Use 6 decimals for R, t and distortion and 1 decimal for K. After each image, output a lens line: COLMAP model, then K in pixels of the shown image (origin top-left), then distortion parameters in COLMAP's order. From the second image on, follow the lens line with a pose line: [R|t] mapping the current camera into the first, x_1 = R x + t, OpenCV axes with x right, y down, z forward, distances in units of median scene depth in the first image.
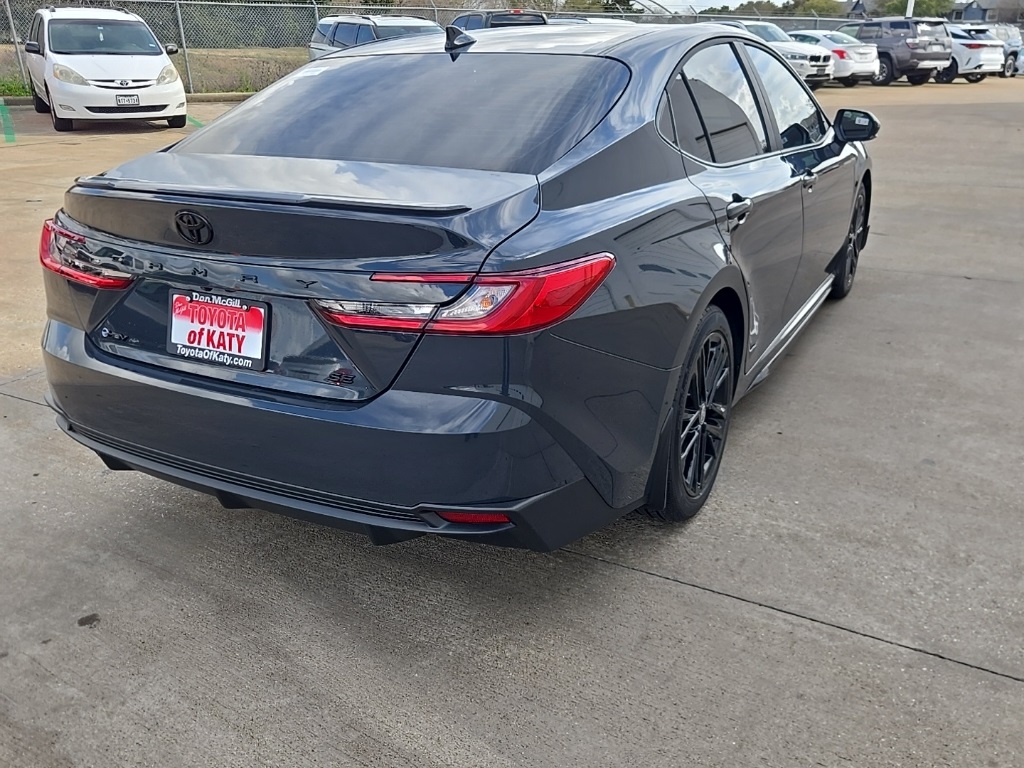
lens RADIAL K [[864.3, 0, 512.0], [0, 864.3, 384.0], [0, 0, 1]] dist [0.001888, 0.004524]
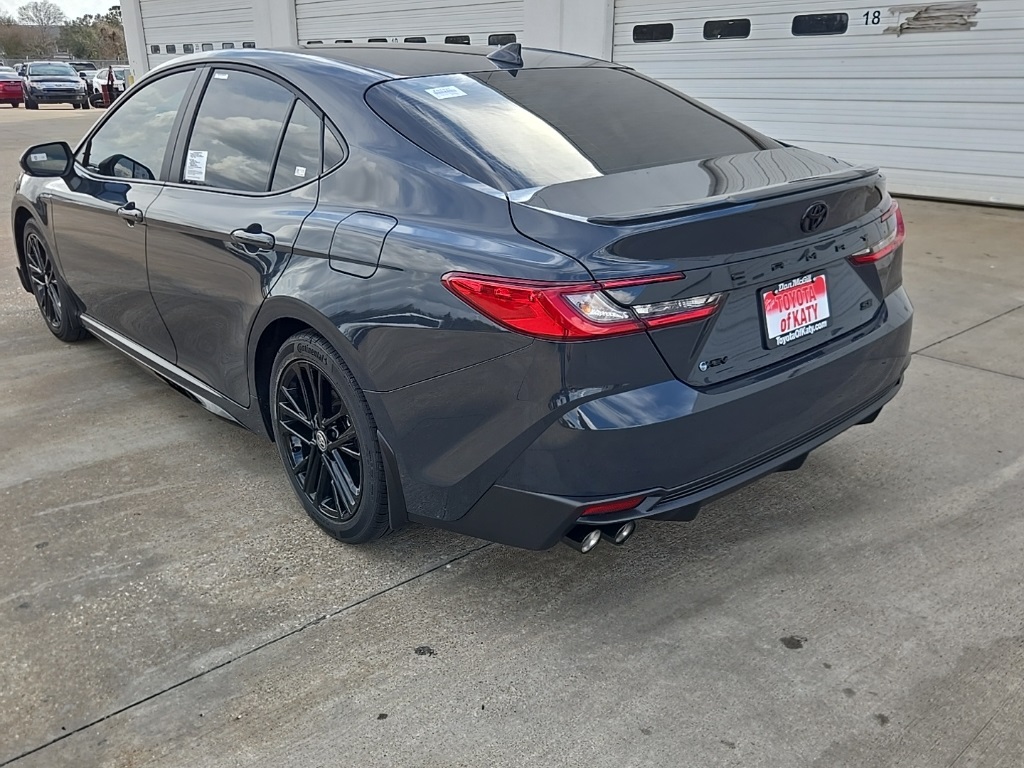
lens RADIAL K [[864.3, 0, 512.0], [0, 864.3, 384.0], [0, 0, 1]] dist [0.001888, 0.004524]
pose [[0.377859, -0.333931, 0.863546, -1.462469], [0.356159, 0.913348, 0.197346, -0.322721], [-0.854619, 0.232991, 0.464050, 0.808846]]
